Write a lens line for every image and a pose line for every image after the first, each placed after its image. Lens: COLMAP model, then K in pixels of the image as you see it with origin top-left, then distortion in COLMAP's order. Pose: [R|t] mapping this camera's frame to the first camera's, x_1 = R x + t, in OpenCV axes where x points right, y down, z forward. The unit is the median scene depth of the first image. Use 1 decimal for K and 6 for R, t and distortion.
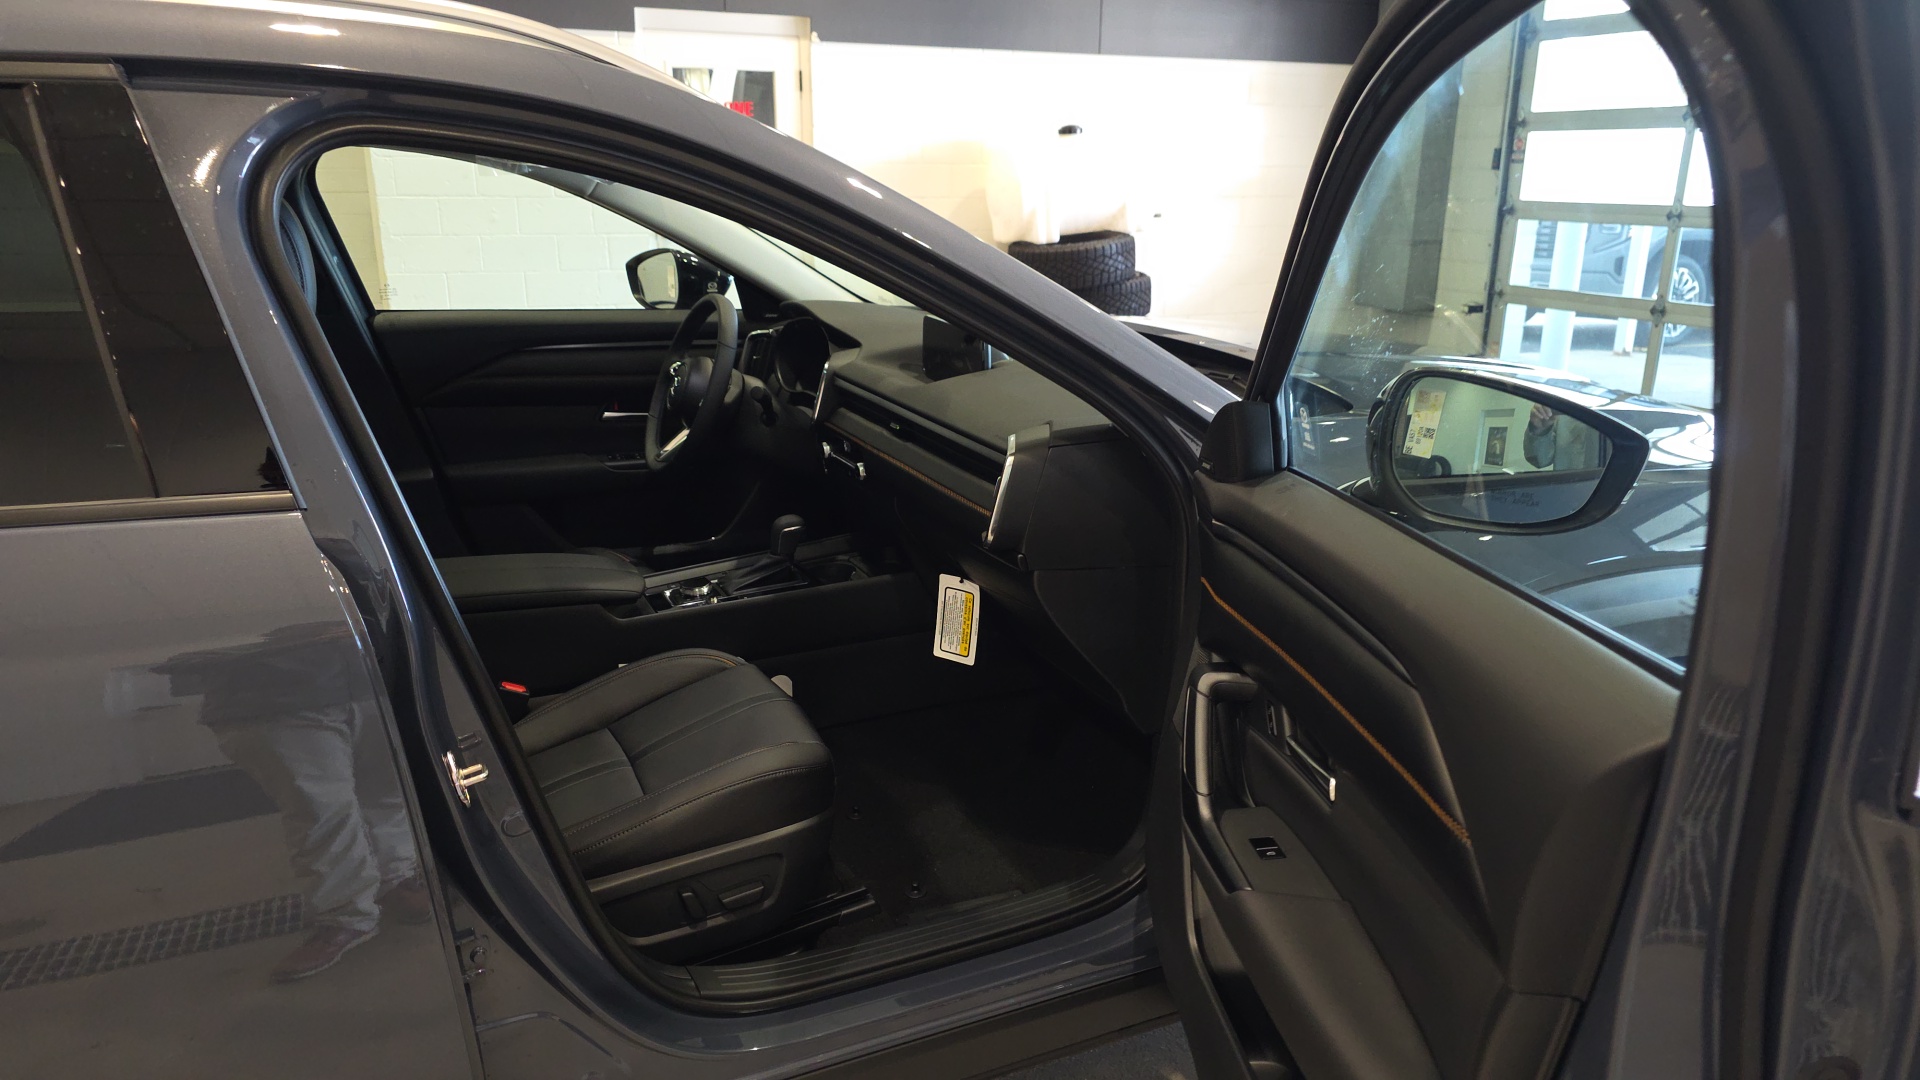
lens RADIAL K [[1291.3, 0, 999.8], [0, 1291.3, 522.8], [0, 0, 1]] dist [0.025224, -0.026215]
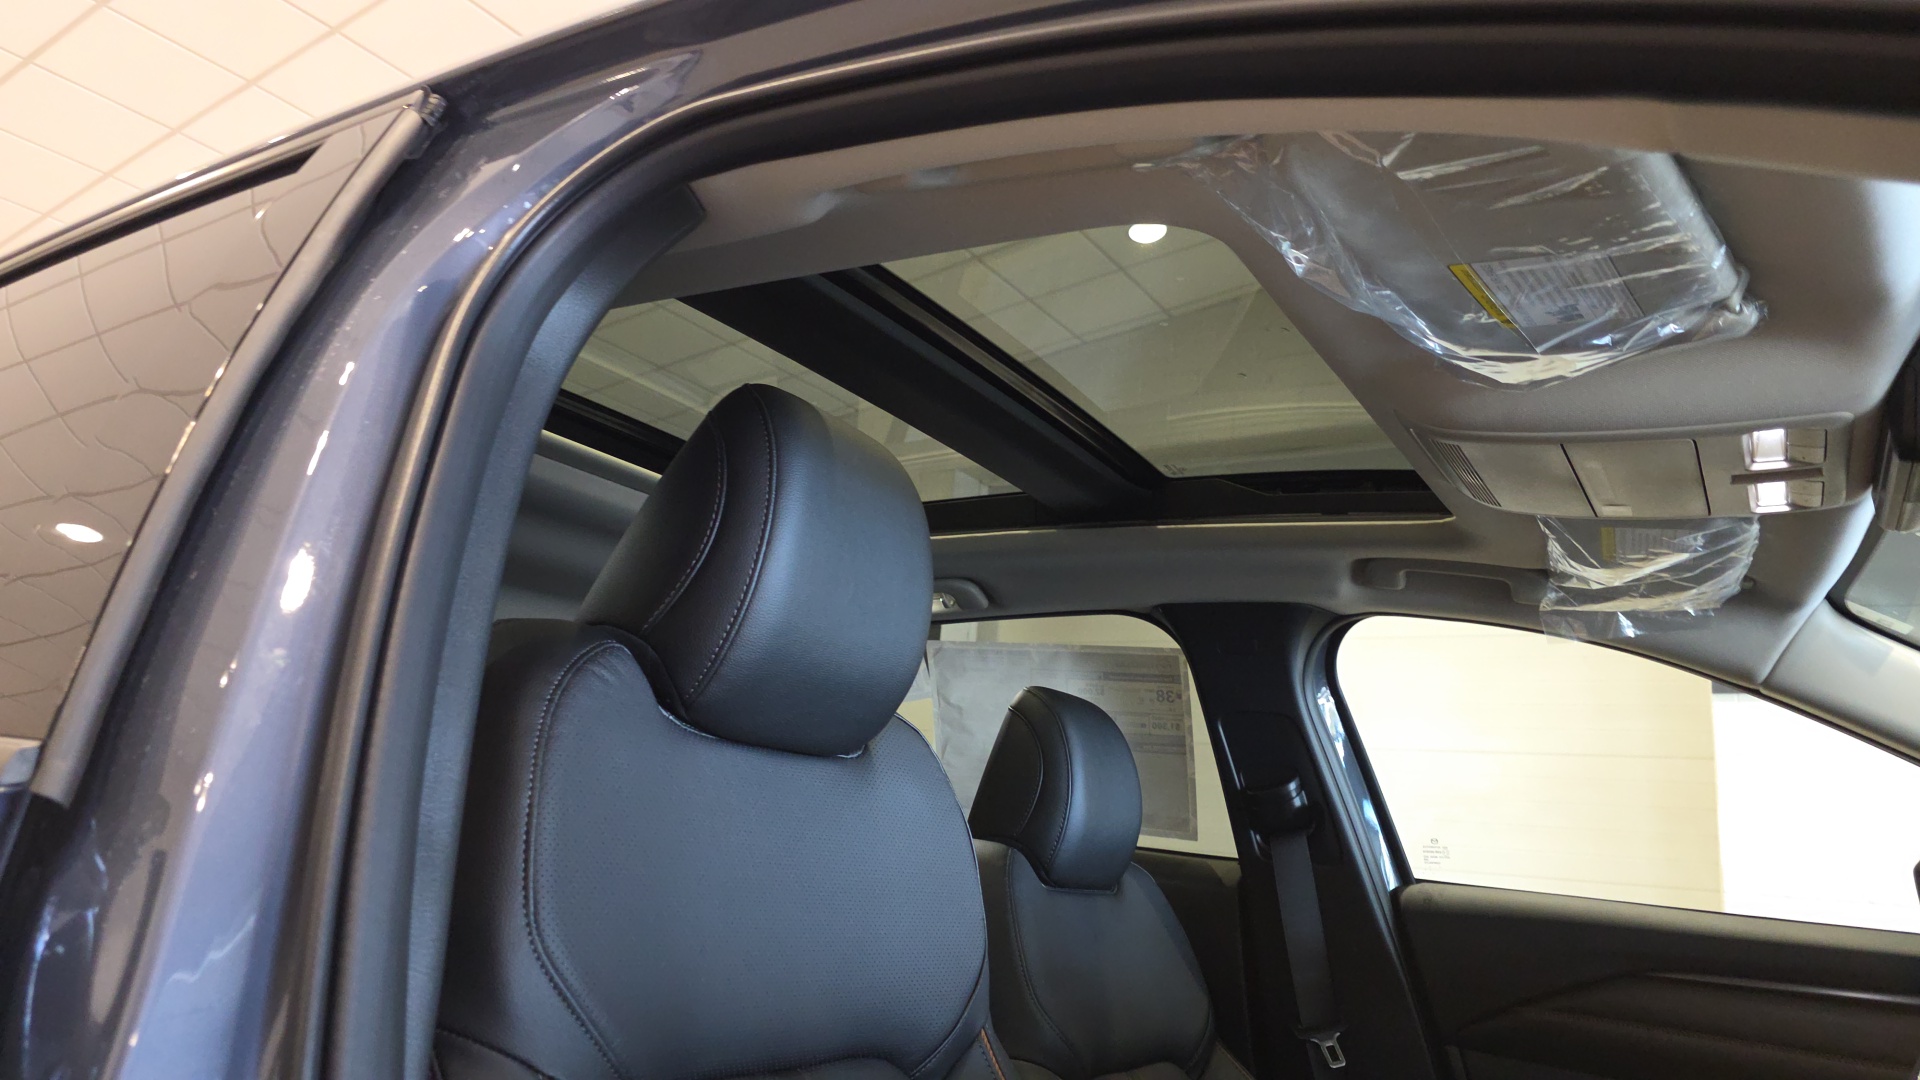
lens RADIAL K [[1291.3, 0, 954.7], [0, 1291.3, 506.1], [0, 0, 1]] dist [0.025224, -0.026215]
pose [[0.530482, -0.185765, -0.827091, -0.035649], [-0.299868, 0.871484, -0.388066, -0.006302], [0.792886, 0.453880, 0.406601, 0.517297]]
